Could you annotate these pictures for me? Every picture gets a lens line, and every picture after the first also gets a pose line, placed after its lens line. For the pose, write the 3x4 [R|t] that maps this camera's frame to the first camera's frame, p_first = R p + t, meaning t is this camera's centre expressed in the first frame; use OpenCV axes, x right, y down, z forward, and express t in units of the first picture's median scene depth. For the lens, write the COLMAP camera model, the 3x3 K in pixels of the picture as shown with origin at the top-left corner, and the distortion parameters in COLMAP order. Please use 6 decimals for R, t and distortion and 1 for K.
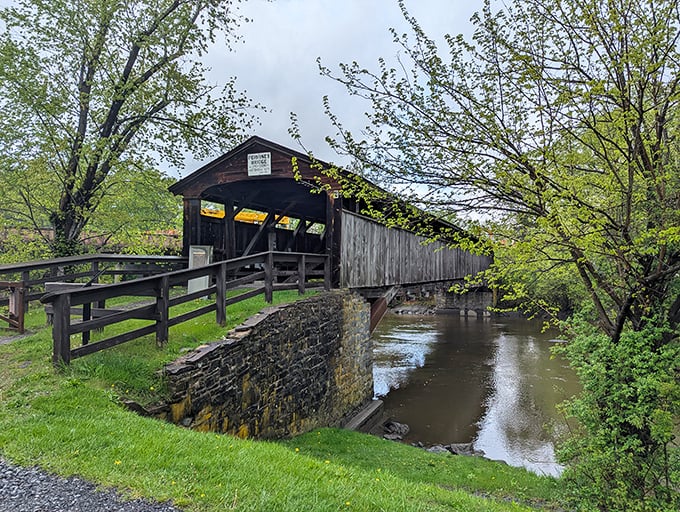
lens RADIAL K [[479.9, 0, 368.2], [0, 479.9, 256.2], [0, 0, 1]] dist [0.003345, 0.000559]
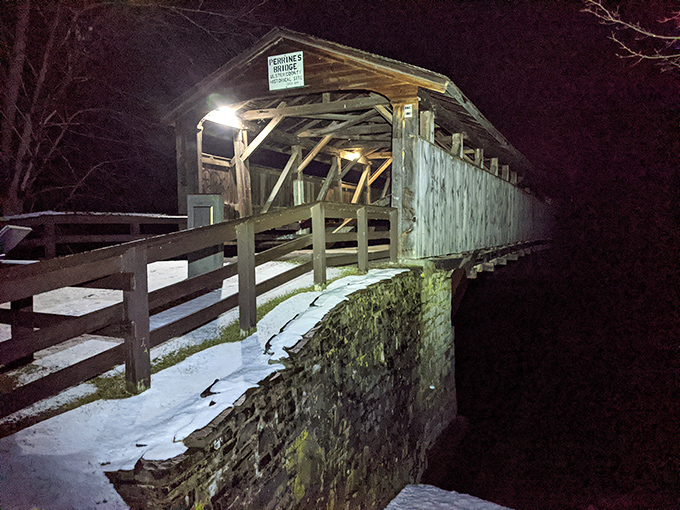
lens RADIAL K [[537.3, 0, 340.0], [0, 537.3, 255.0], [0, 0, 1]] dist [0.003664, 0.000830]
pose [[0.996115, -0.013911, -0.086952, -0.091780], [0.020412, 0.997025, 0.074324, 0.006758], [0.085659, -0.075810, 0.993436, 0.252589]]
